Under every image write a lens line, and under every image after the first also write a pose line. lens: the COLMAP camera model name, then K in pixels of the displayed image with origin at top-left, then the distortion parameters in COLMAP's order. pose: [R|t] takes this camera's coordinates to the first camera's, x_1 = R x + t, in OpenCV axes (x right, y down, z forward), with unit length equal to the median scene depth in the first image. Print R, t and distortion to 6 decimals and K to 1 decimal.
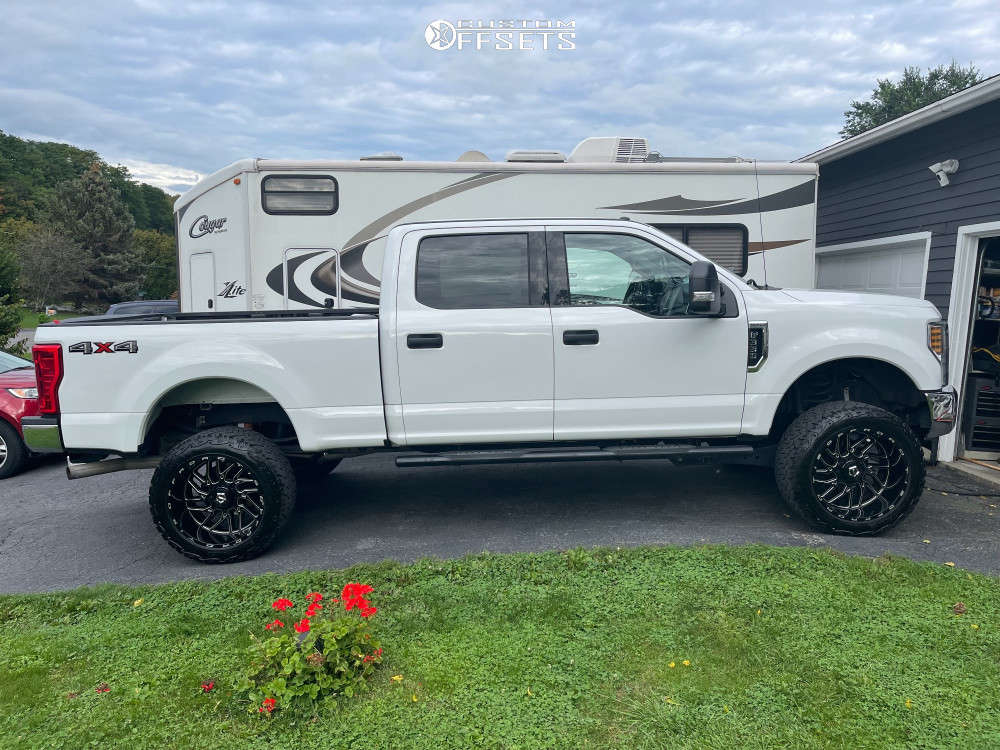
lens RADIAL K [[740.6, 0, 500.0], [0, 740.6, 375.0], [0, 0, 1]] dist [0.002220, -0.003016]
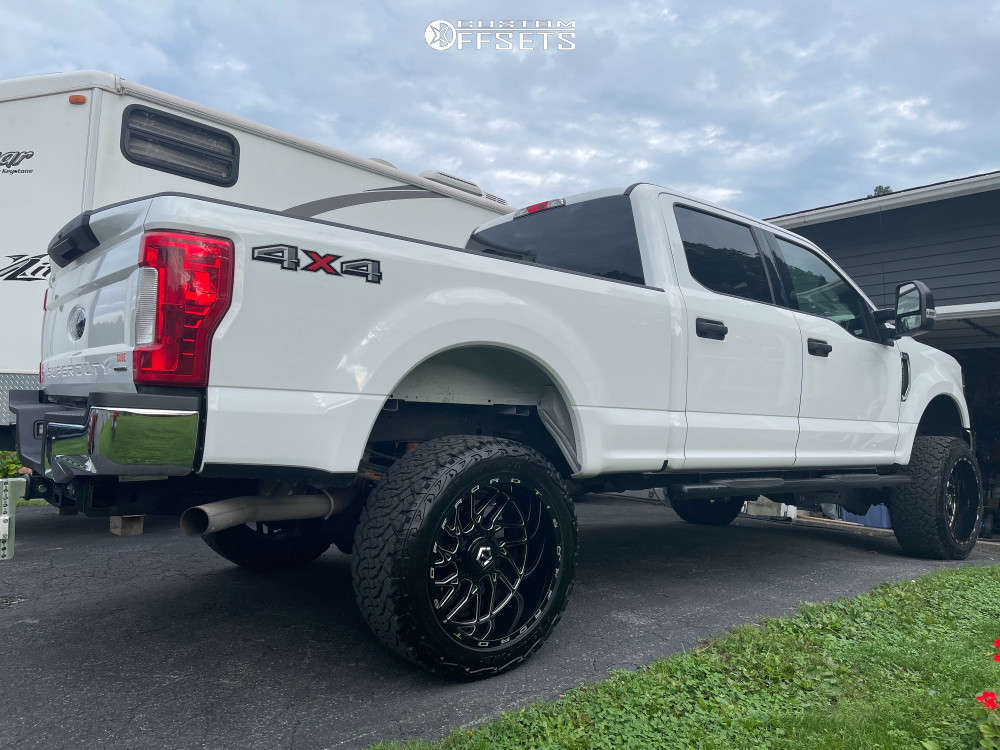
lens RADIAL K [[761.4, 0, 500.0], [0, 761.4, 375.0], [0, 0, 1]] dist [0.032681, -0.001061]
pose [[0.795157, 0.089118, 0.599820, -0.734837], [0.010303, 0.987014, -0.160304, 0.123405], [-0.606316, 0.133647, 0.783913, 0.514538]]
